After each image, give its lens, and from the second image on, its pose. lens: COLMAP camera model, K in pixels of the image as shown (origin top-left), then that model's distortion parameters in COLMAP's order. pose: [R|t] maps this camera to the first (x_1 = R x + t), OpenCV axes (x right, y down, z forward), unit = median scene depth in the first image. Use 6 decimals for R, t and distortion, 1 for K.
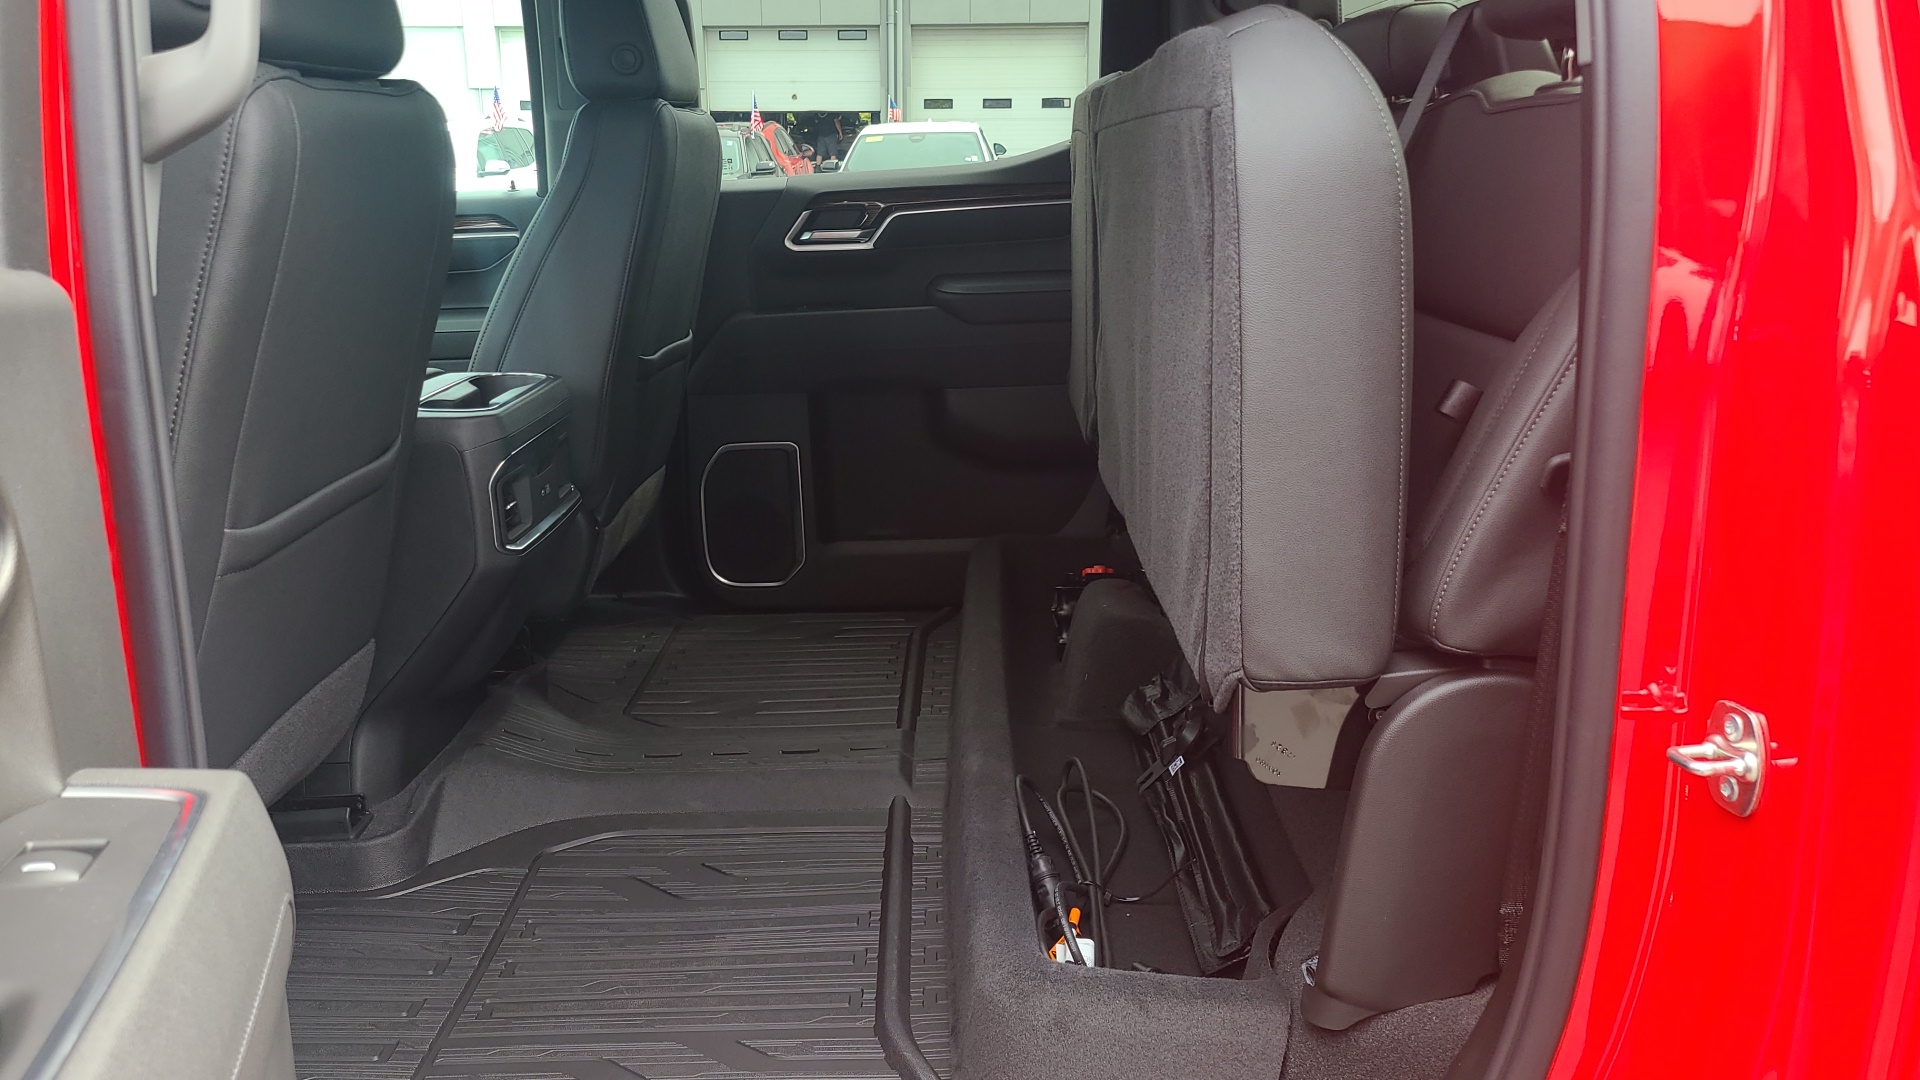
lens RADIAL K [[1444.9, 0, 908.8], [0, 1444.9, 519.3], [0, 0, 1]] dist [0.059854, -0.043013]
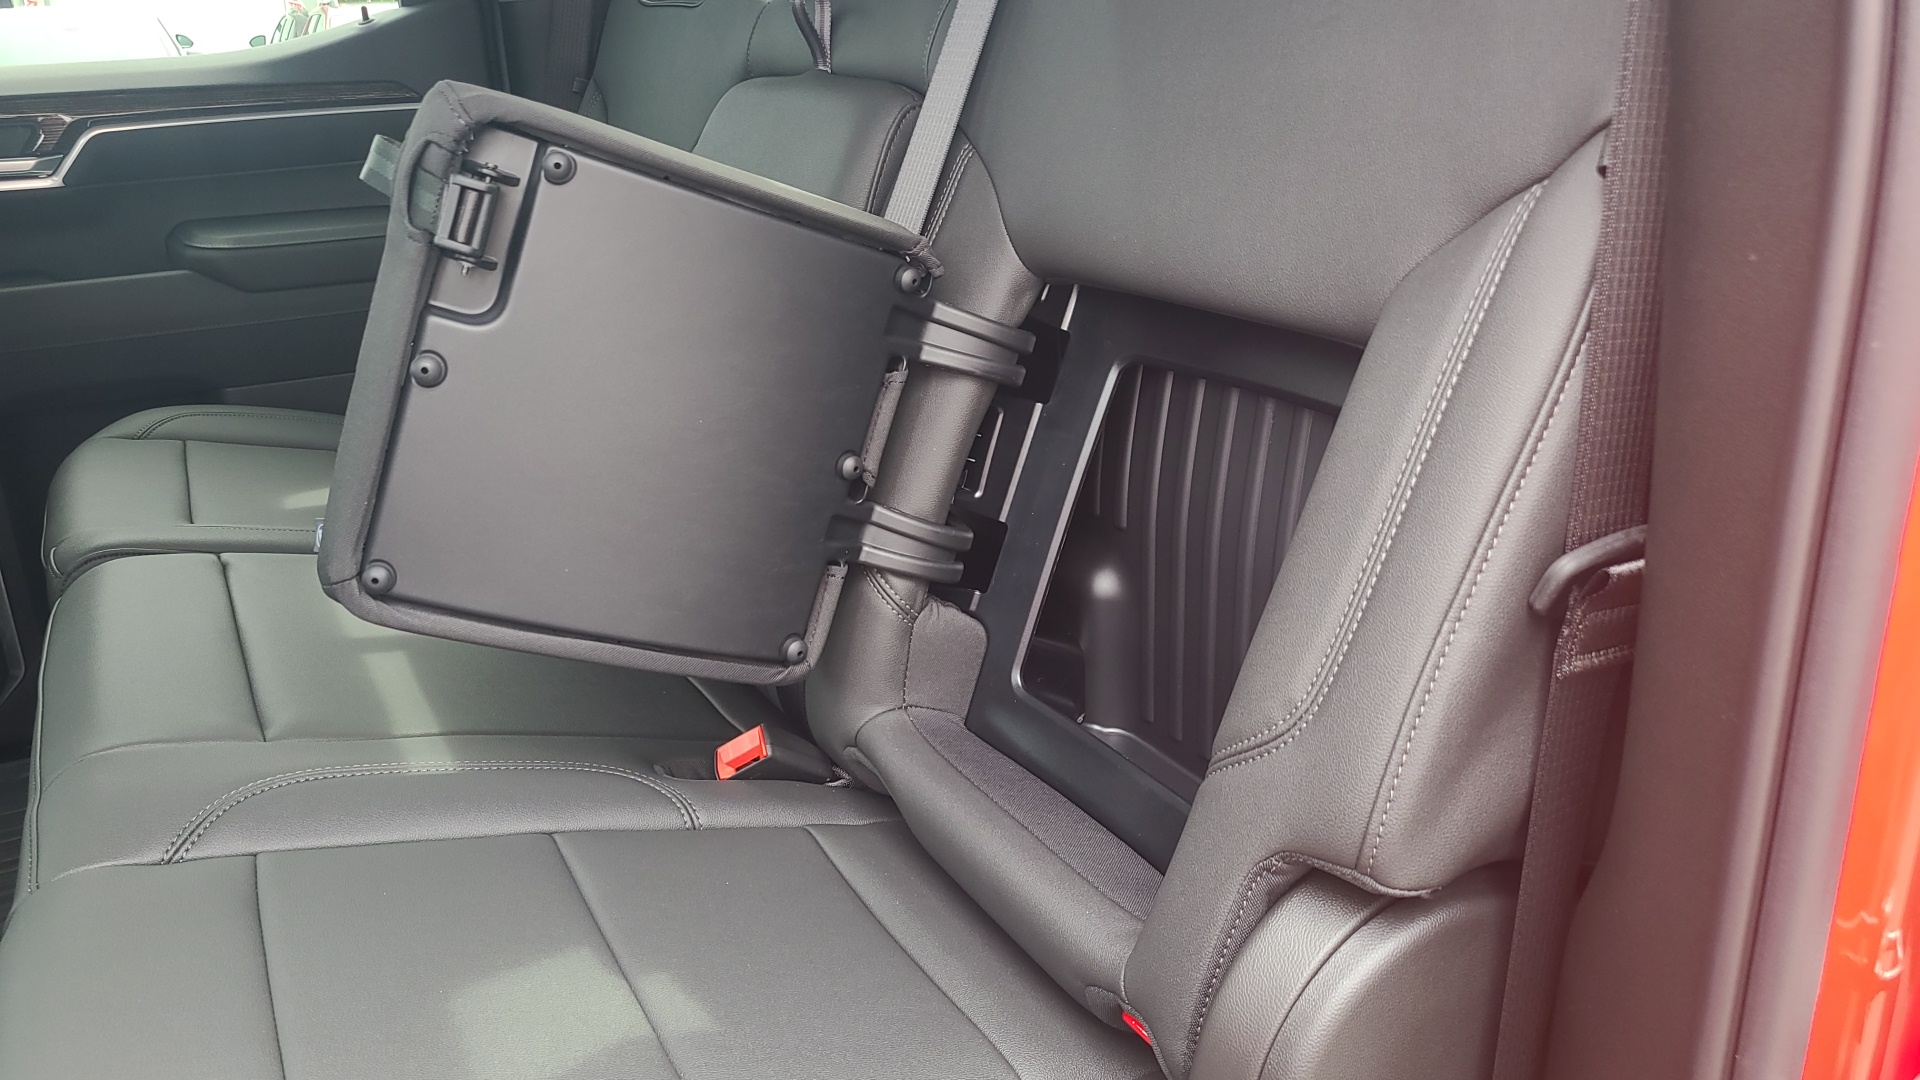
lens RADIAL K [[1420.0, 0, 929.1], [0, 1420.0, 518.1], [0, 0, 1]] dist [0.007102, 0.001466]
pose [[0.864838, -0.154366, 0.477731, -0.024434], [0.120301, 0.987554, 0.101321, -0.083791], [-0.487425, -0.030155, 0.872644, 0.359577]]
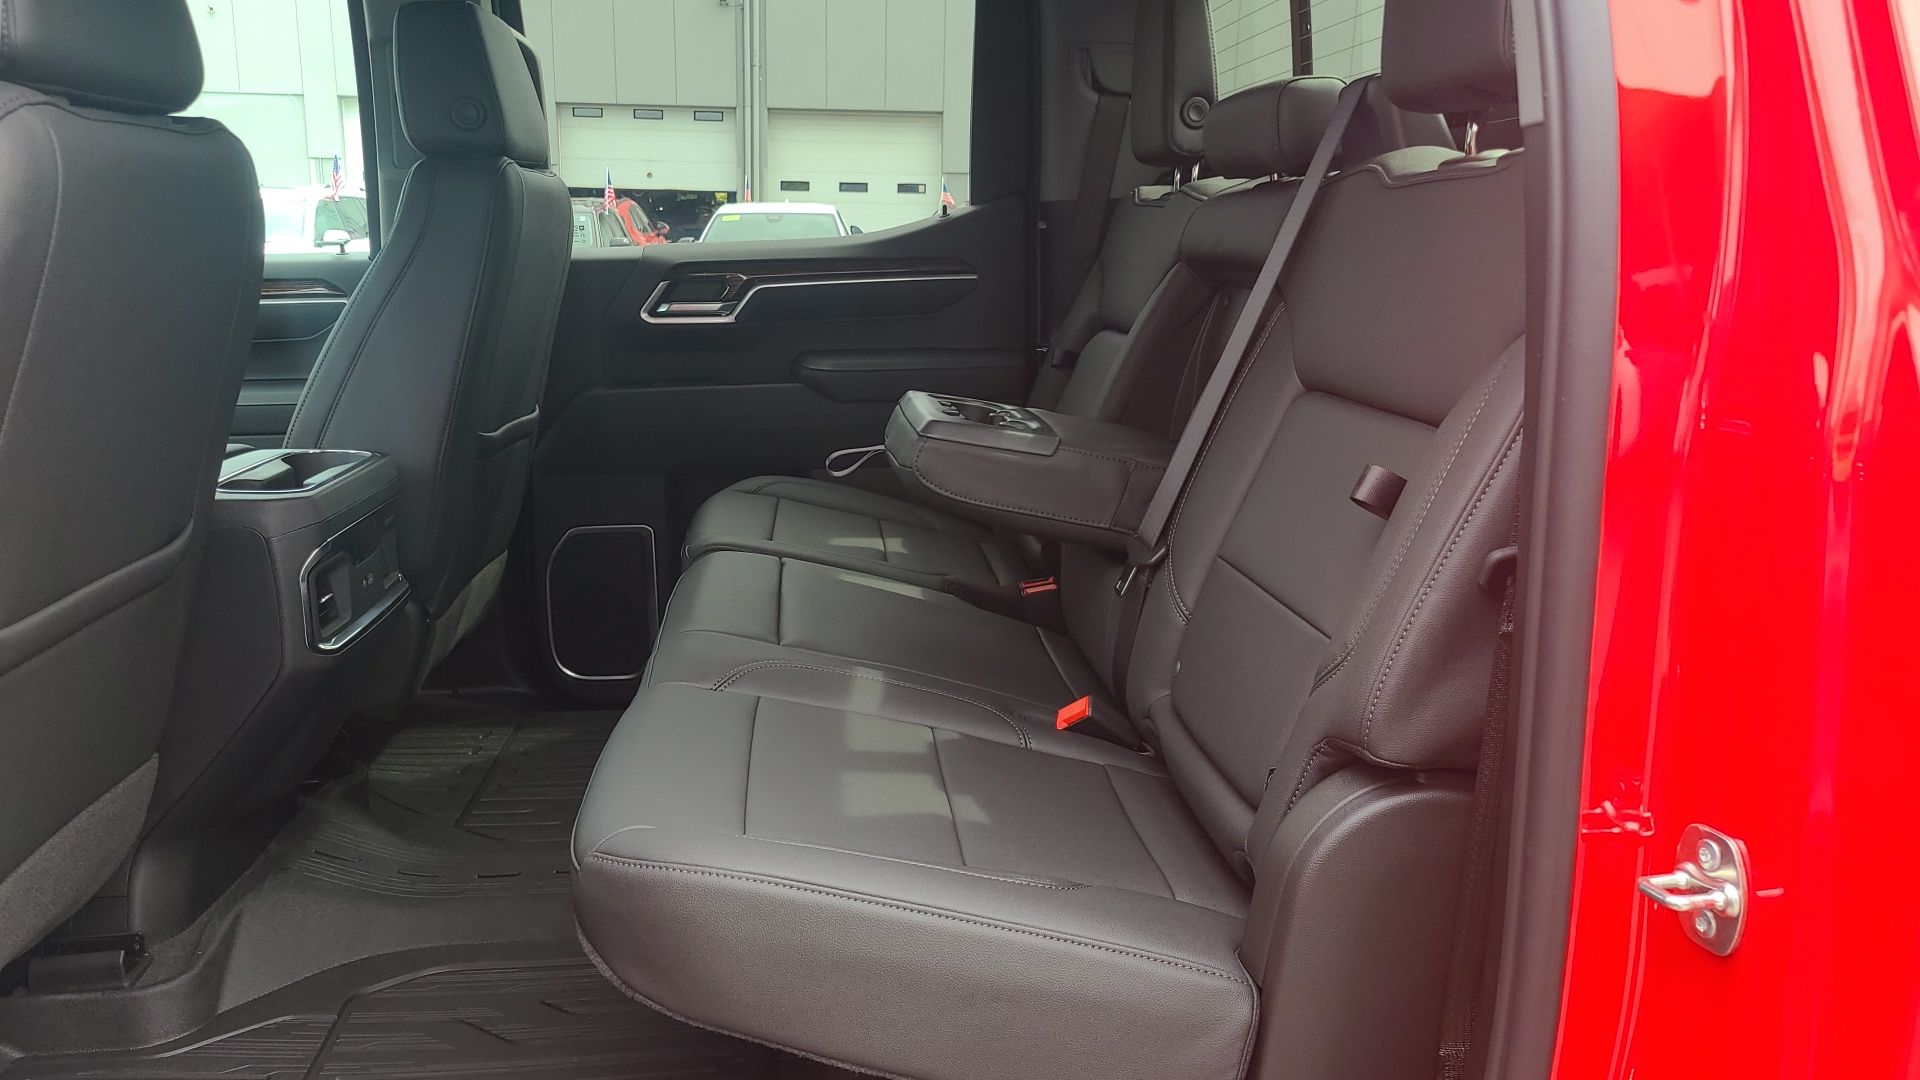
lens RADIAL K [[1444.9, 0, 908.8], [0, 1444.9, 519.3], [0, 0, 1]] dist [0.059854, -0.043013]
pose [[0.994998, 0.002377, 0.099868, -0.008051], [0.003089, 0.998506, -0.054546, -0.008049], [-0.099848, 0.054582, 0.993504, 0.073233]]
